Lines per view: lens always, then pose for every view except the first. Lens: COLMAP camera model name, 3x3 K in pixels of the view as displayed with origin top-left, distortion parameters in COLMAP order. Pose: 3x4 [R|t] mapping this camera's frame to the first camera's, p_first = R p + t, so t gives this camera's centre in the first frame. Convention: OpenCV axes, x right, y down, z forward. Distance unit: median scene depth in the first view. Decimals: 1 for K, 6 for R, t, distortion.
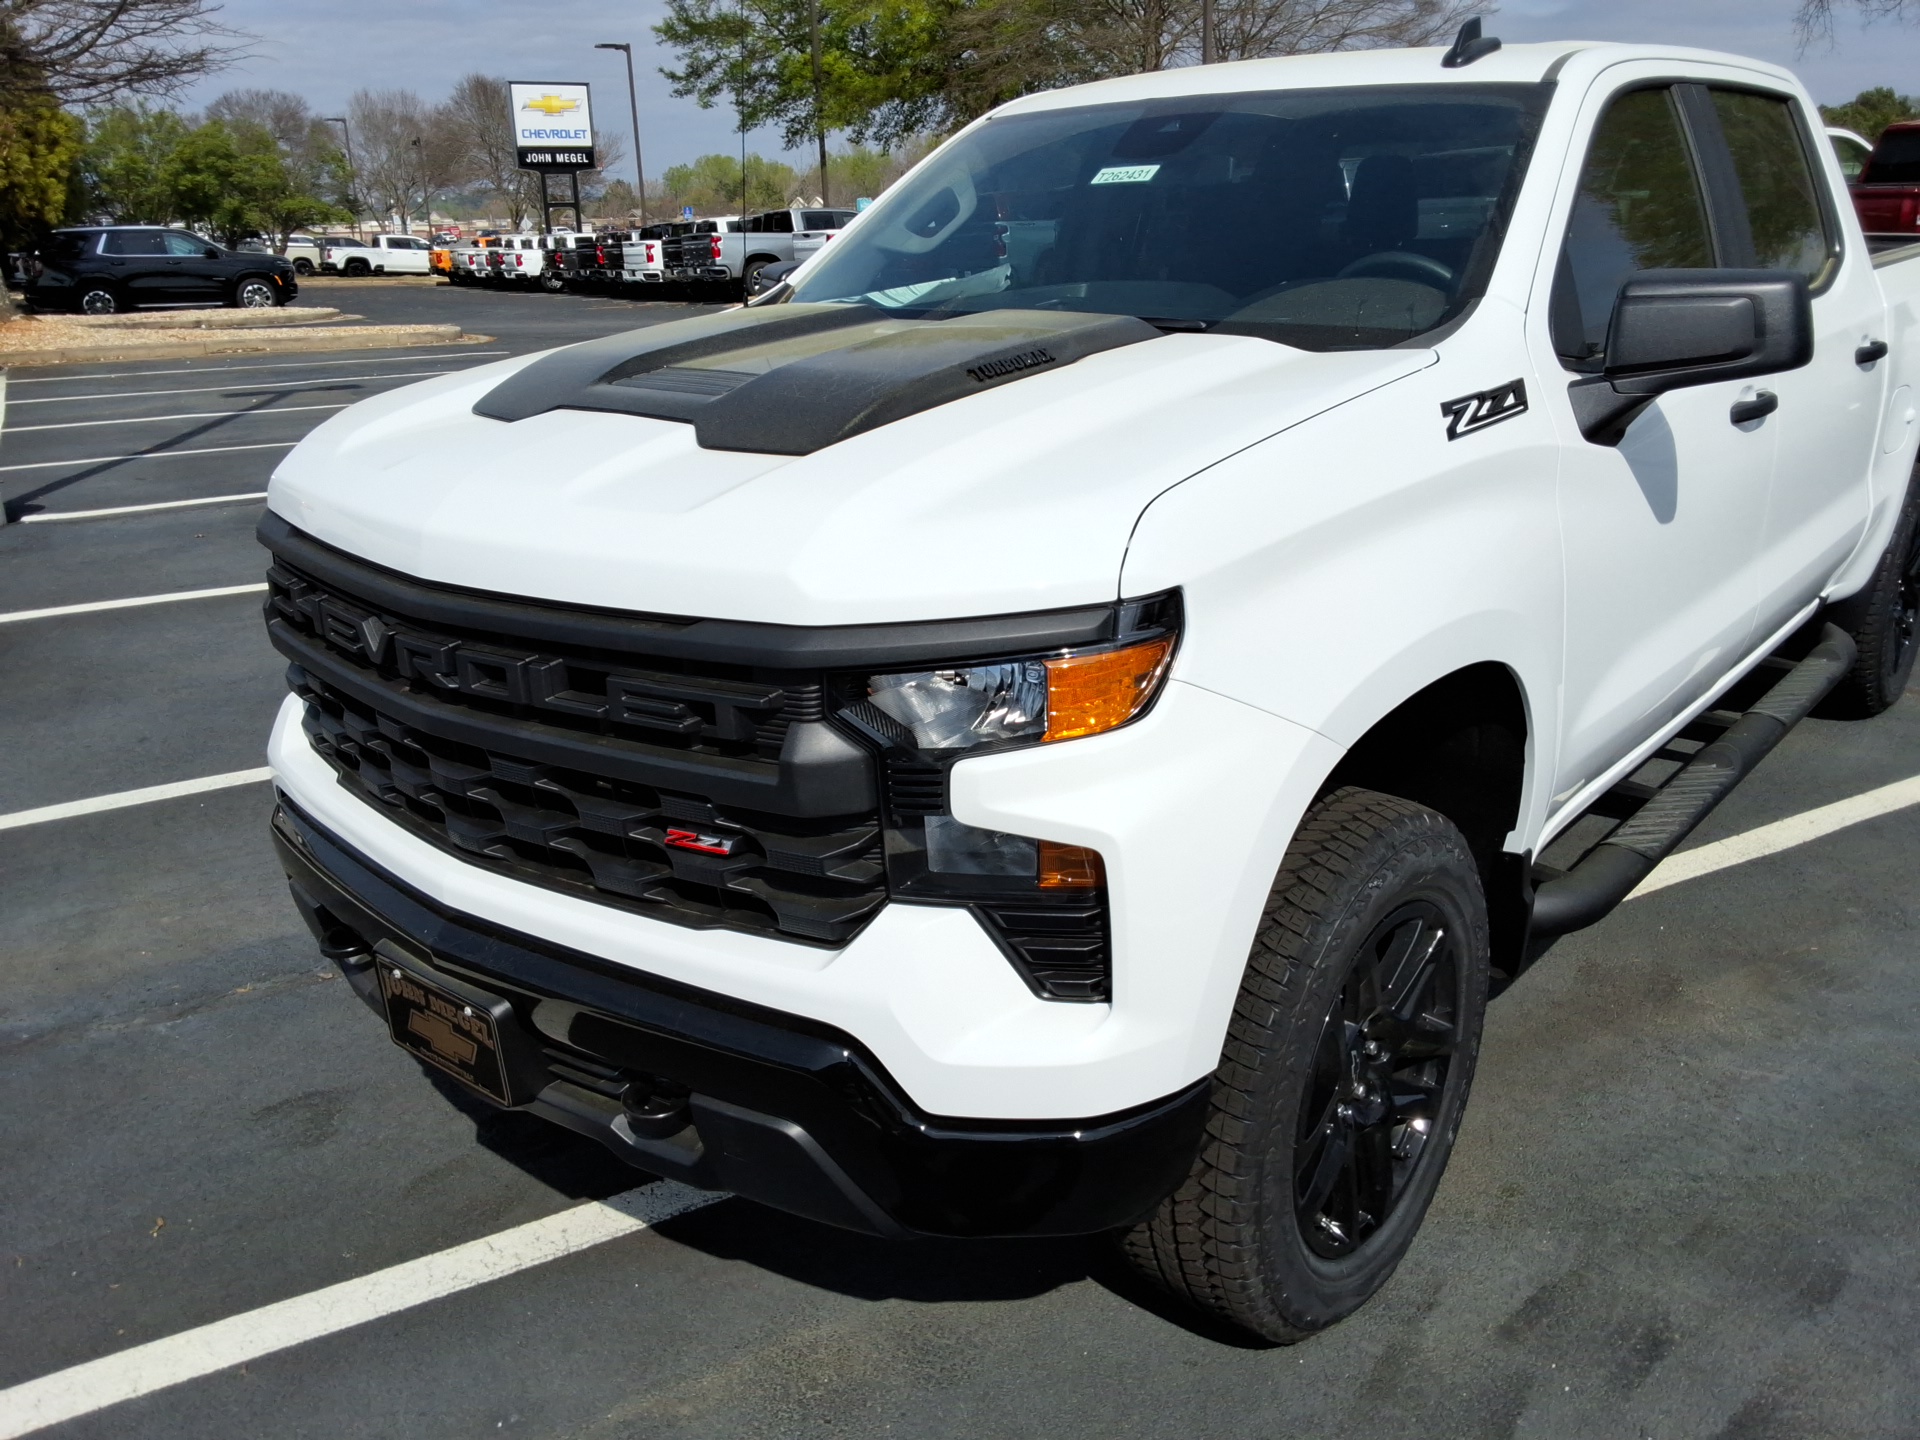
lens RADIAL K [[1538.5, 0, 965.6], [0, 1538.5, 705.4], [0, 0, 1]] dist [0.107288, -0.164154]
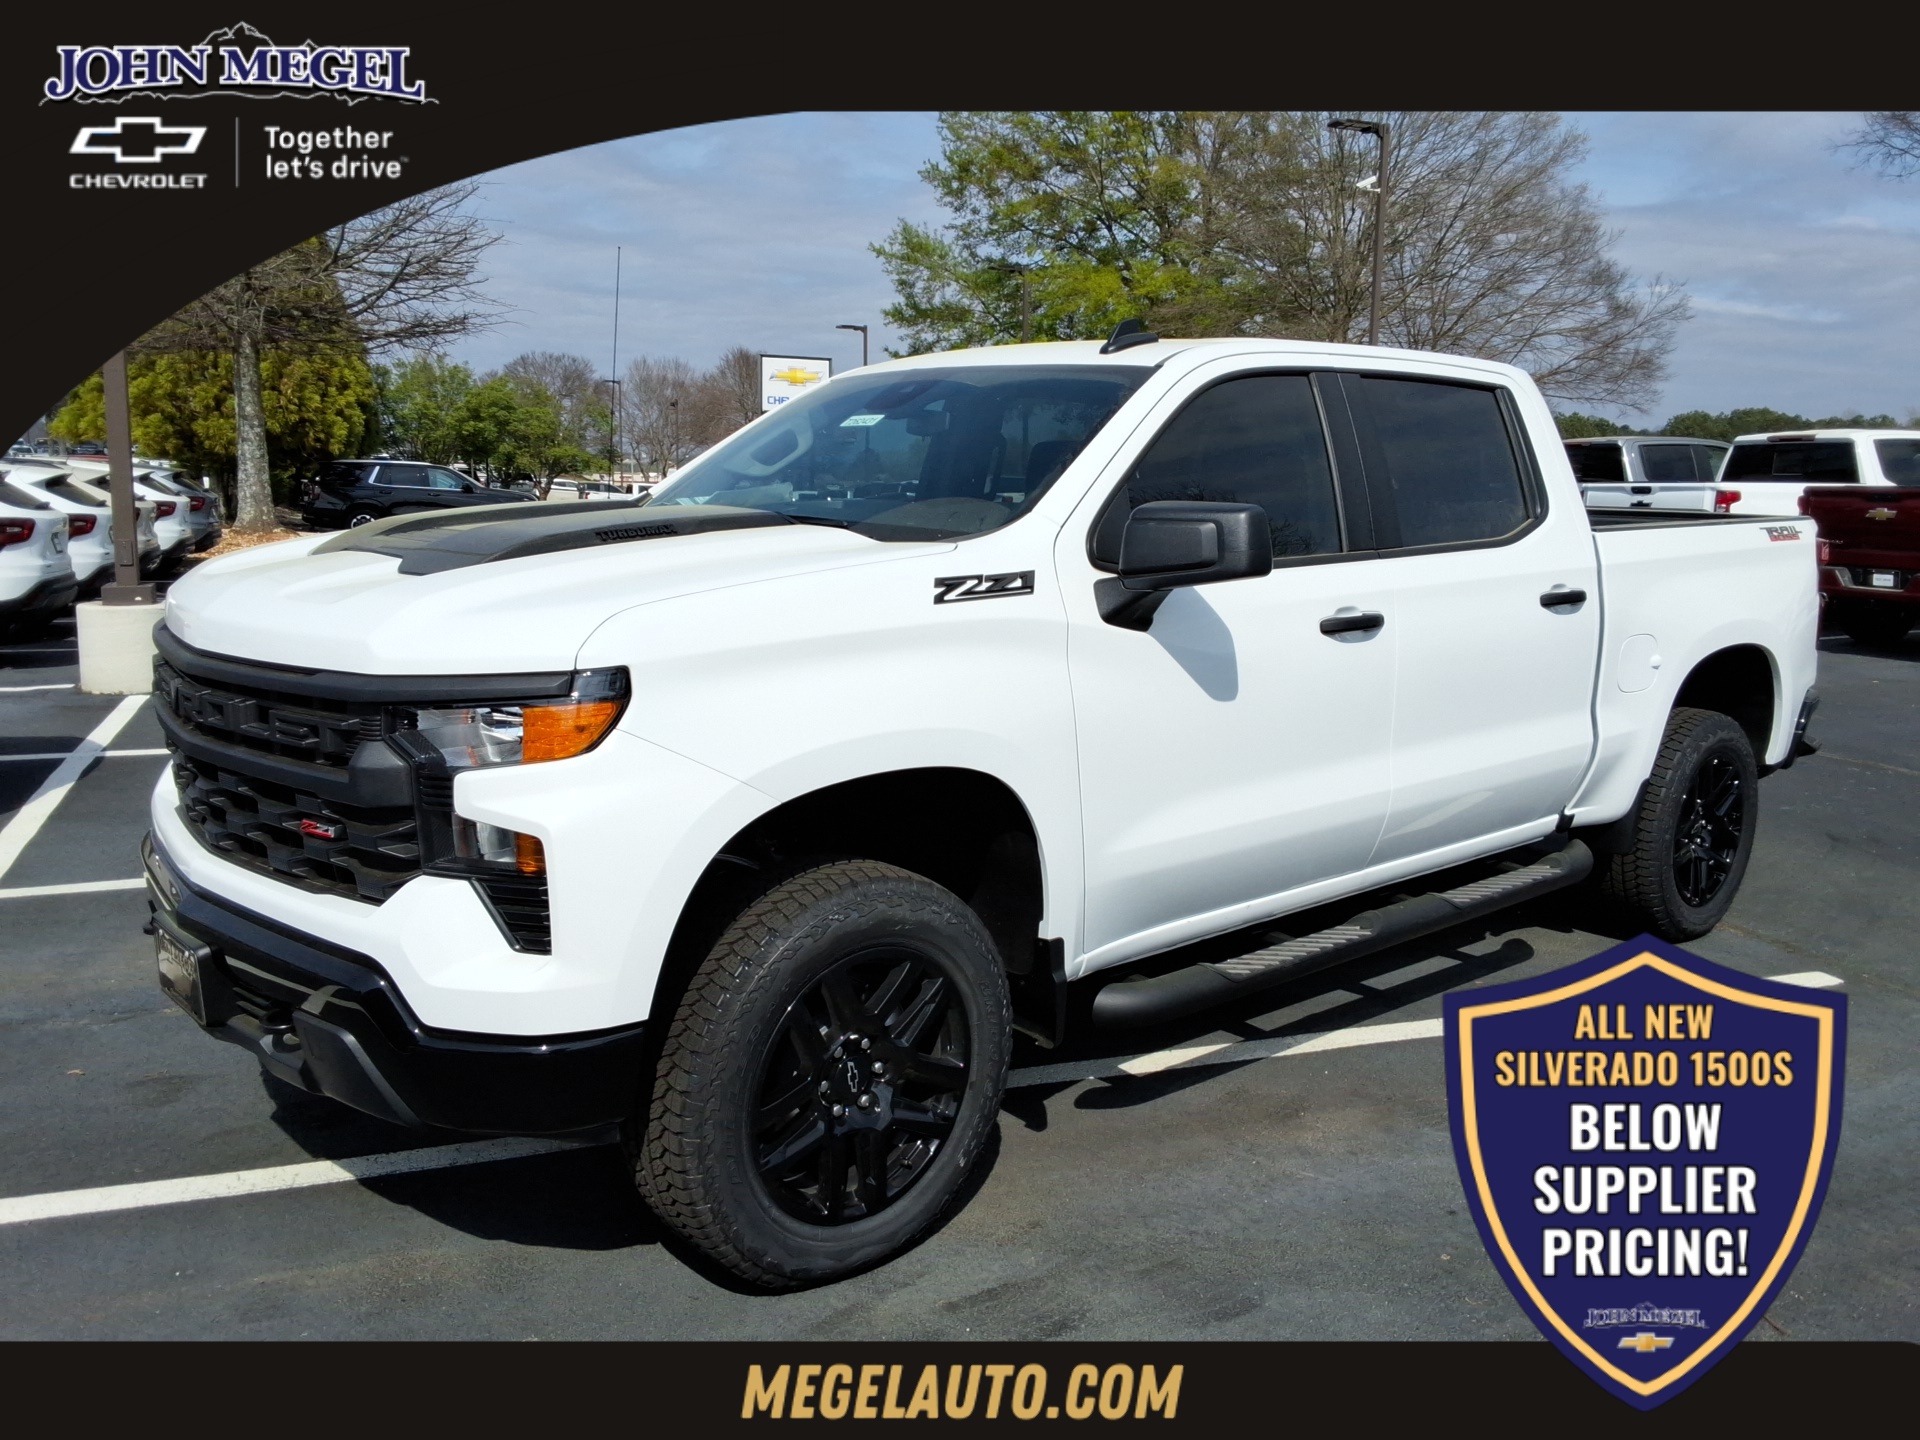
lens RADIAL K [[1538.5, 0, 966.0], [0, 1538.5, 704.7], [0, 0, 1]] dist [0.107288, -0.164154]
pose [[0.988131, 0.065191, -0.139092, 0.386522], [-0.087038, 0.983713, -0.157270, 0.093938], [0.126574, 0.167509, 0.977711, -0.228667]]
